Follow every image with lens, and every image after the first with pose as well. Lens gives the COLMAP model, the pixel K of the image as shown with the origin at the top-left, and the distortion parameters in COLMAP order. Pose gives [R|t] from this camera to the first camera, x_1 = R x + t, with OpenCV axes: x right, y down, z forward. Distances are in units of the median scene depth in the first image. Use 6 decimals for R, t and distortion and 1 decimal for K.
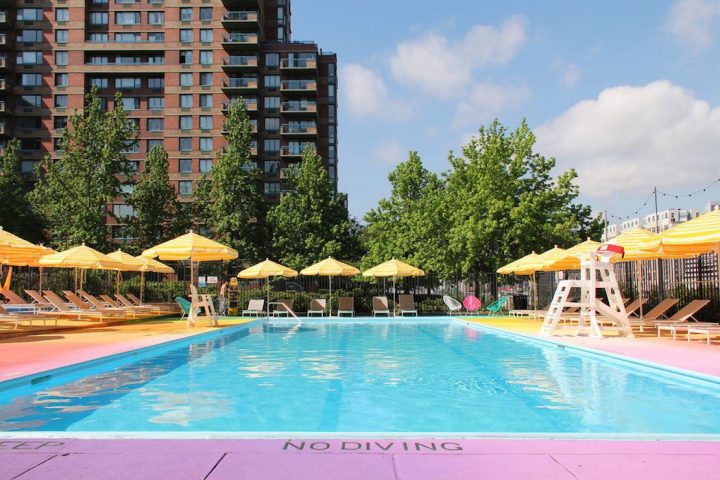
lens RADIAL K [[595.7, 0, 360.0], [0, 595.7, 240.0], [0, 0, 1]] dist [0.131196, 0.003612]
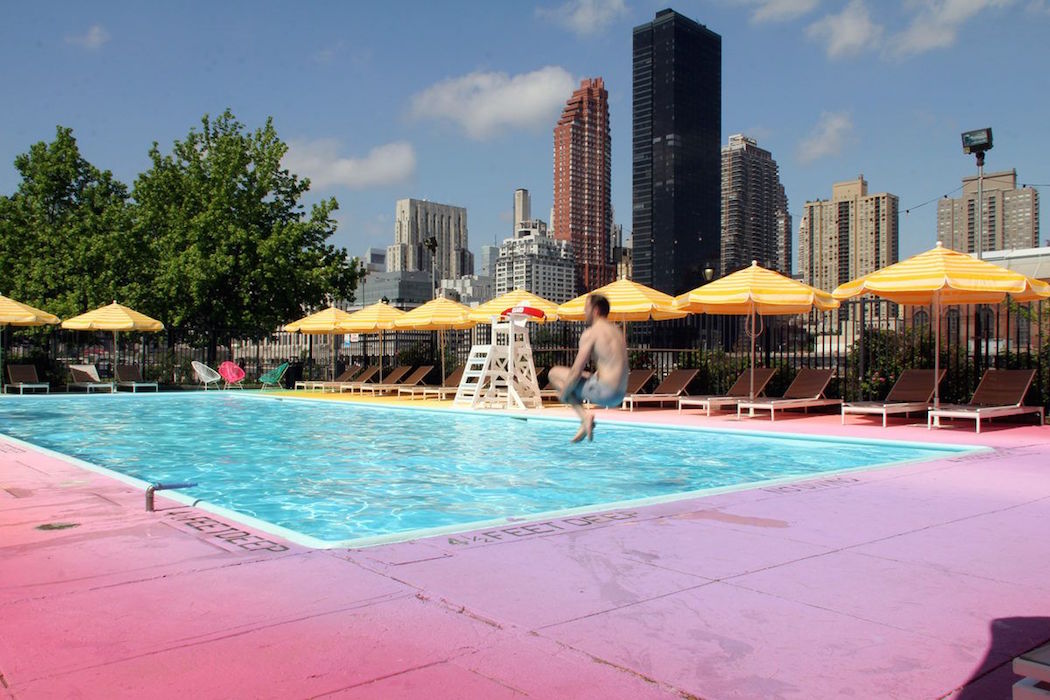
lens RADIAL K [[853.4, 0, 525.0], [0, 853.4, 350.0], [0, 0, 1]] dist [-0.001768, -0.001031]
pose [[0.744210, 0.019911, 0.667649, -0.178919], [-0.071678, 0.996164, 0.050189, 0.002818], [-0.664089, -0.085207, 0.742782, 0.015304]]
